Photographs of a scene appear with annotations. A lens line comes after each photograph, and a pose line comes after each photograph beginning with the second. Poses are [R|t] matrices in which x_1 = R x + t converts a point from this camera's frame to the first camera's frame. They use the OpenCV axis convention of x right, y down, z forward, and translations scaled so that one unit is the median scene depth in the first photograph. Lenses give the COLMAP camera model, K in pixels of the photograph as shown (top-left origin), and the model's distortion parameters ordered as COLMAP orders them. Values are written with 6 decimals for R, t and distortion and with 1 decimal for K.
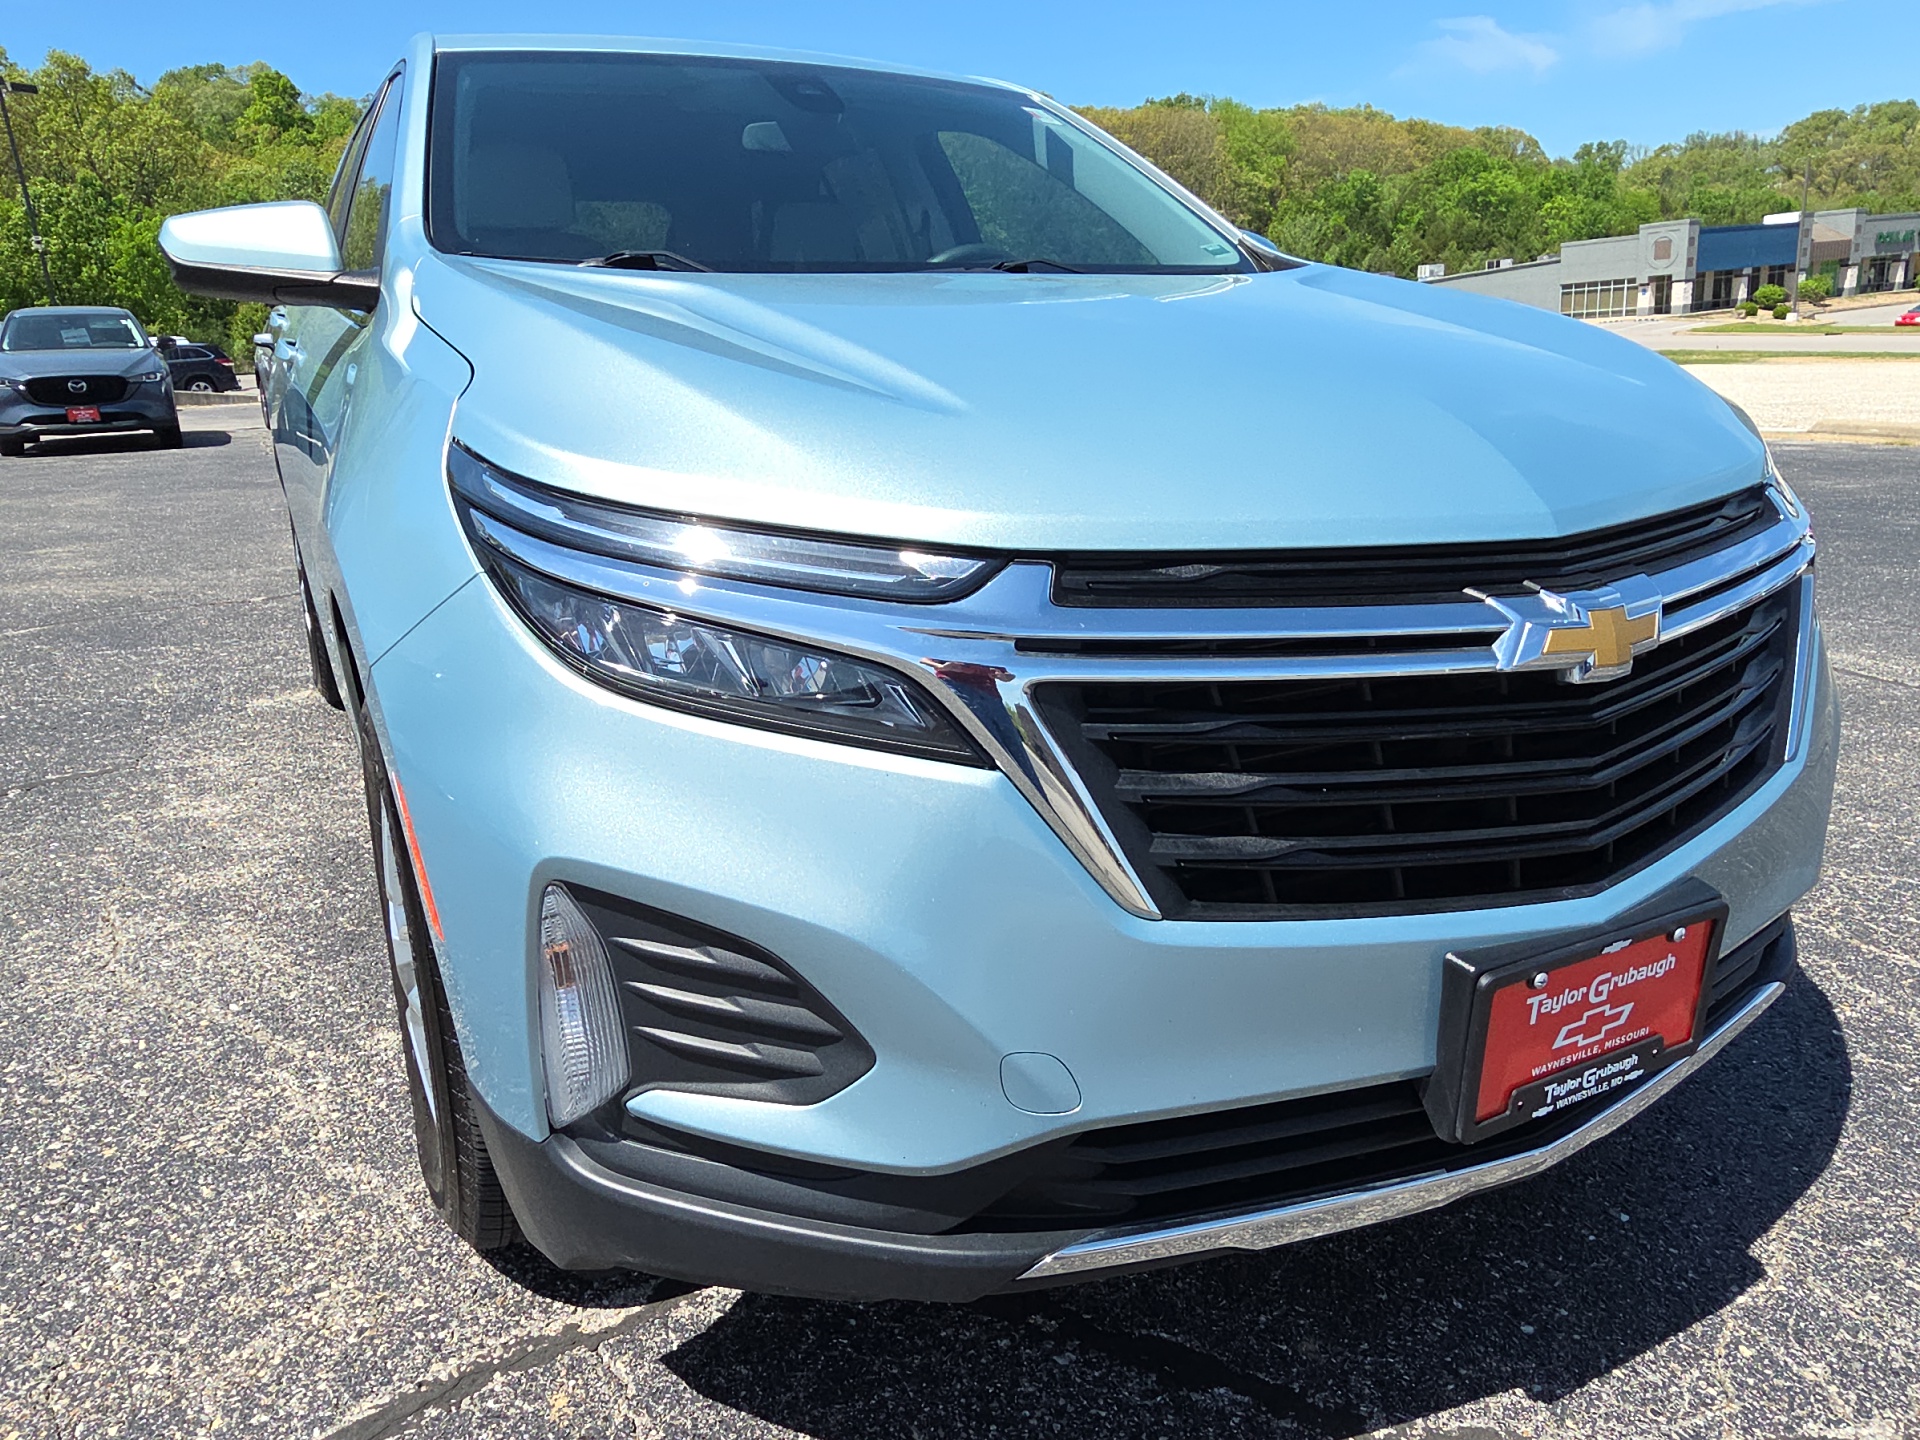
lens RADIAL K [[1261.4, 0, 967.3], [0, 1261.4, 729.5], [0, 0, 1]] dist [0.000231, 0.004344]
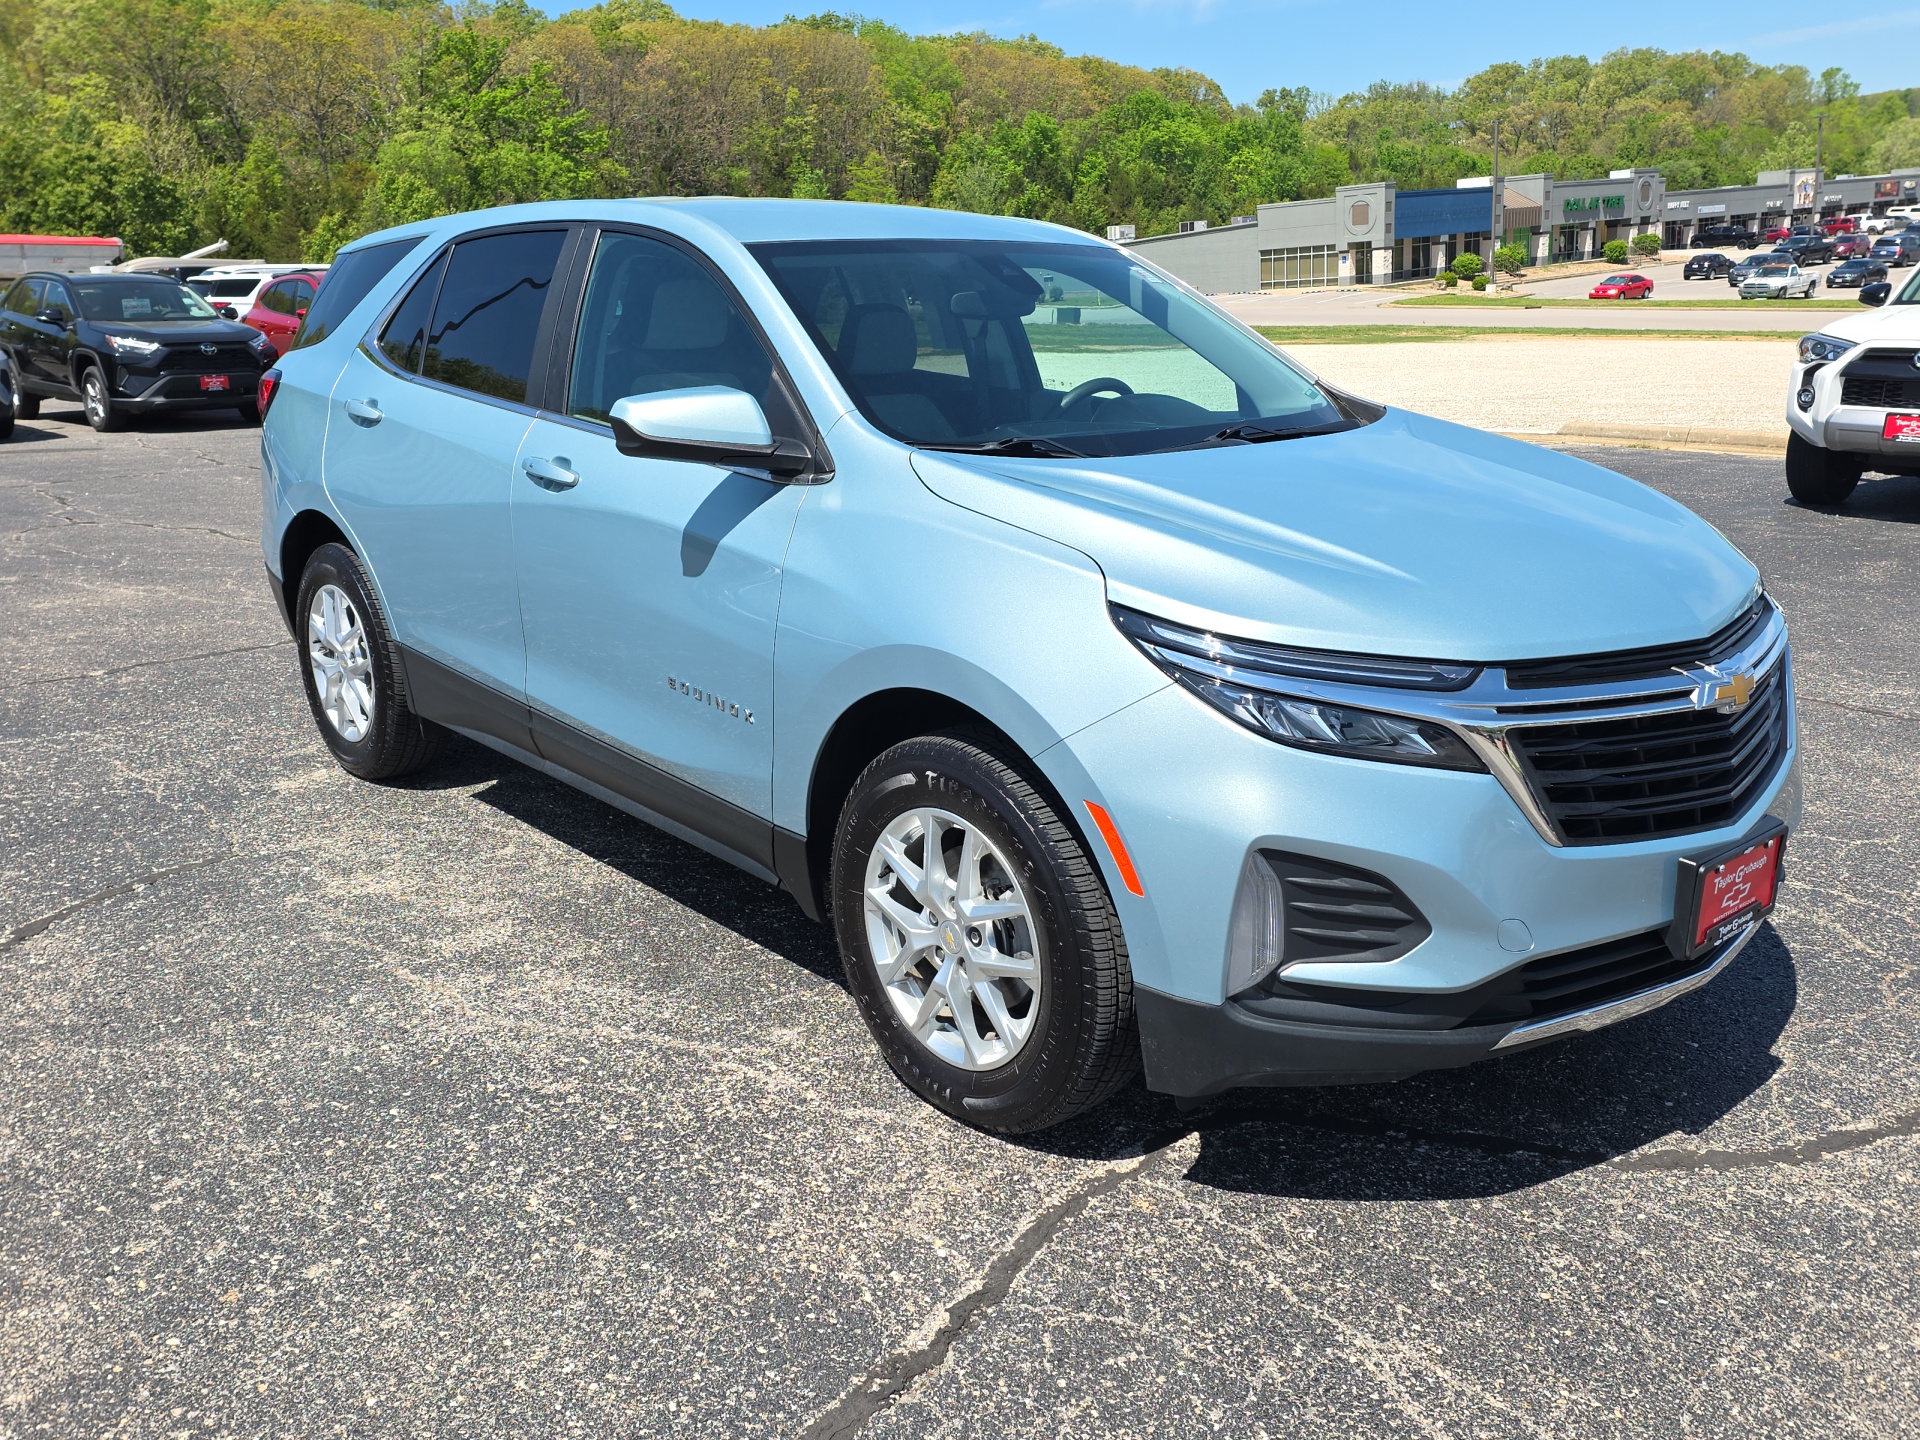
lens RADIAL K [[1521.5, 0, 957.7], [0, 1521.5, 721.4], [0, 0, 1]] dist [0.085248, -0.076838]
pose [[0.971160, -0.052892, 0.232487, -0.350367], [0.060039, 0.997913, -0.023767, -0.011352], [-0.230745, 0.037040, 0.972309, -0.298246]]
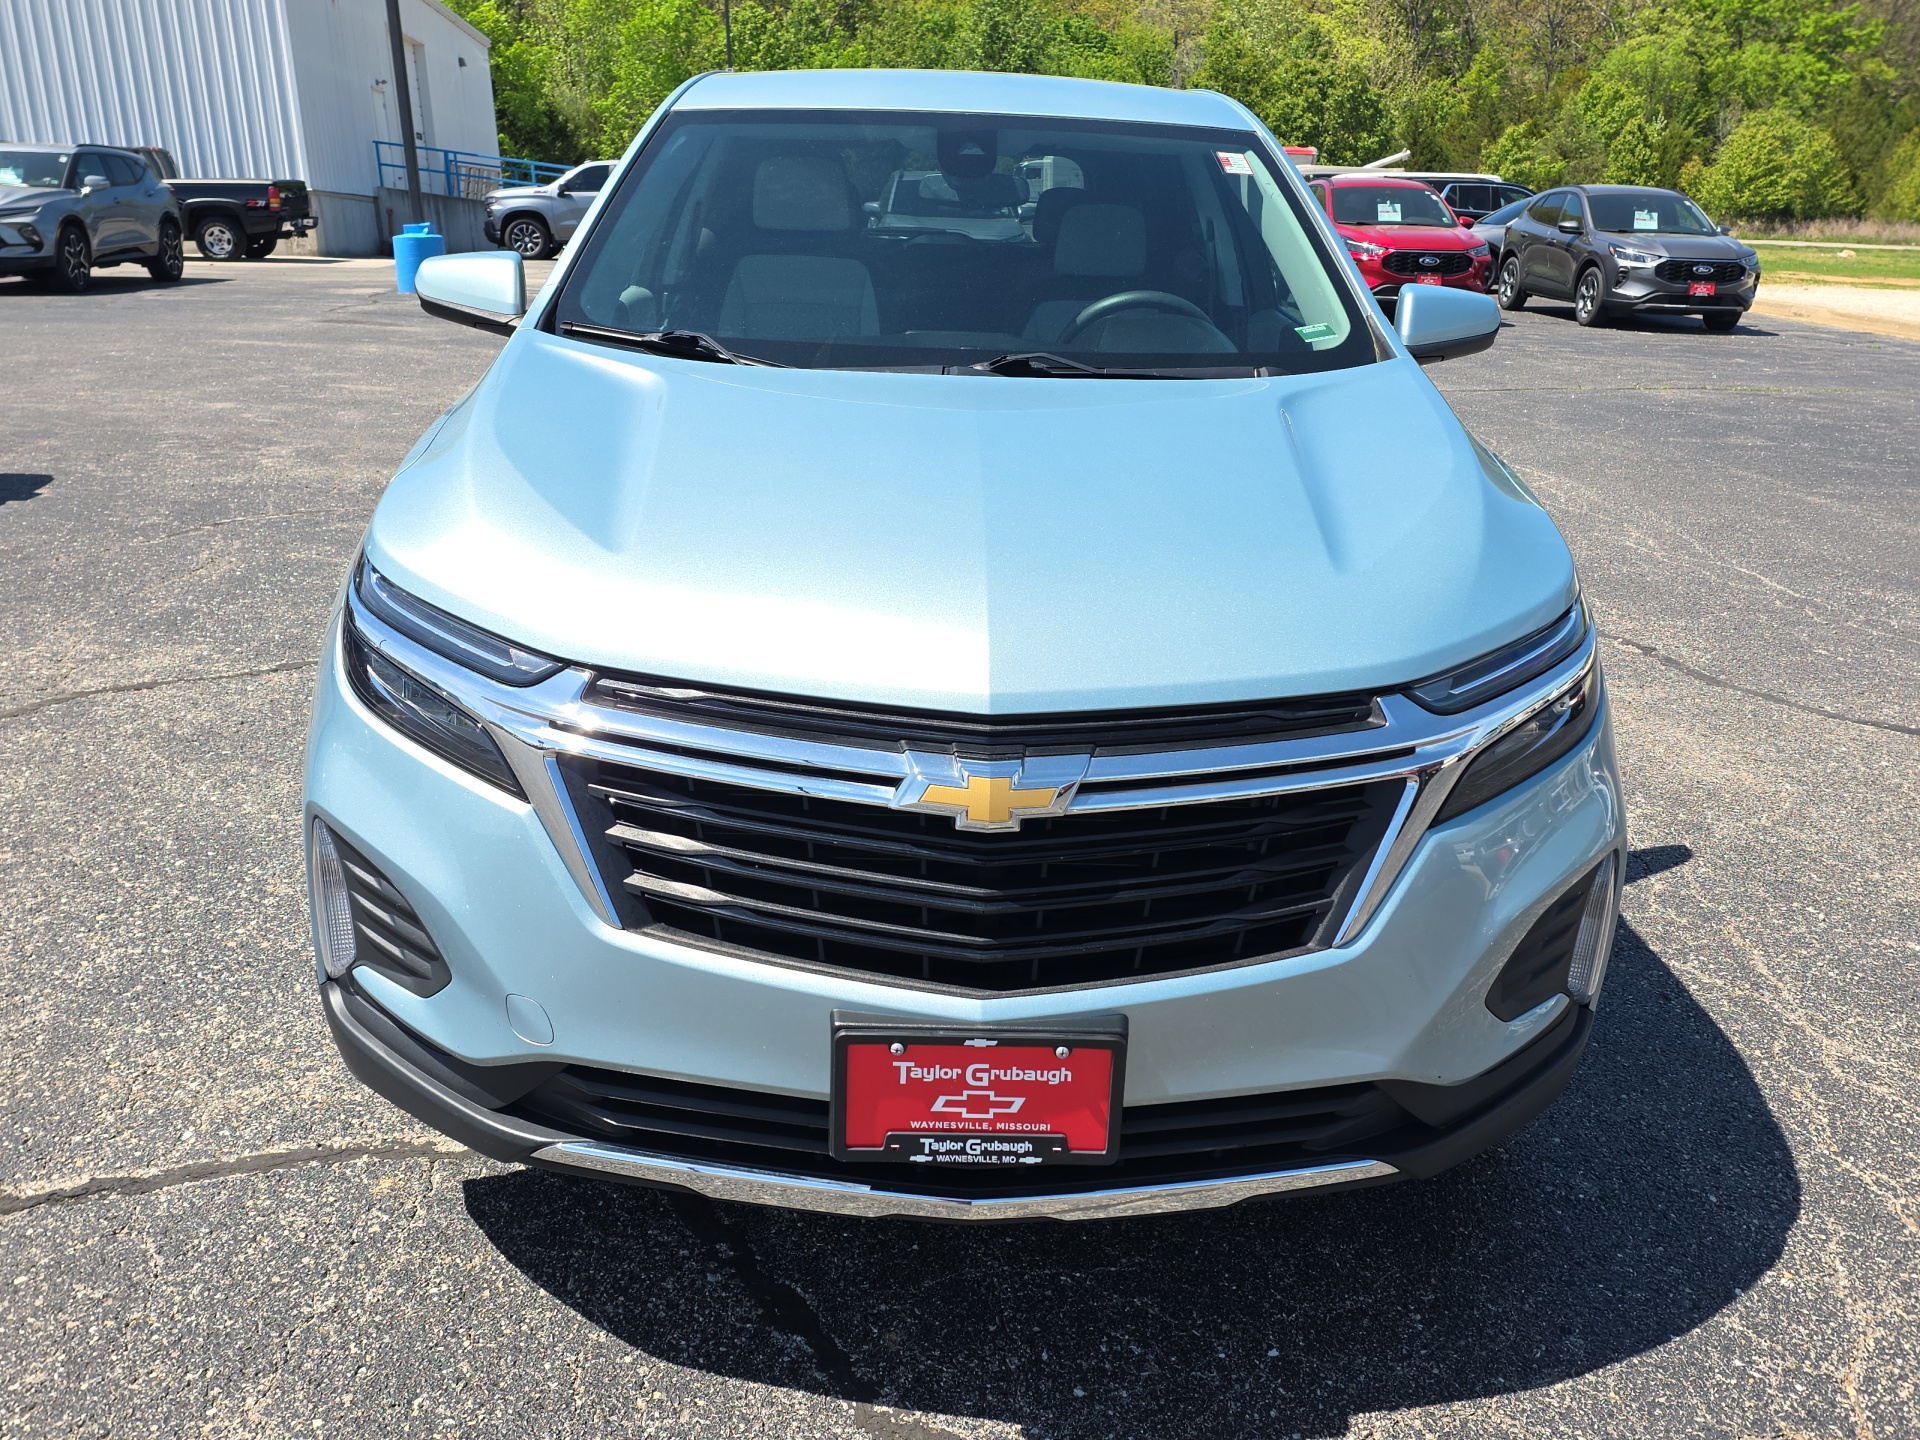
lens RADIAL K [[1551.4, 0, 1029.6], [0, 1551.4, 714.9], [0, 0, 1]] dist [0.080775, -0.080232]
pose [[0.902455, 0.182835, -0.390060, 0.331281], [-0.175292, 0.982968, 0.055191, -0.072187], [0.393507, 0.018567, 0.919134, -0.119982]]
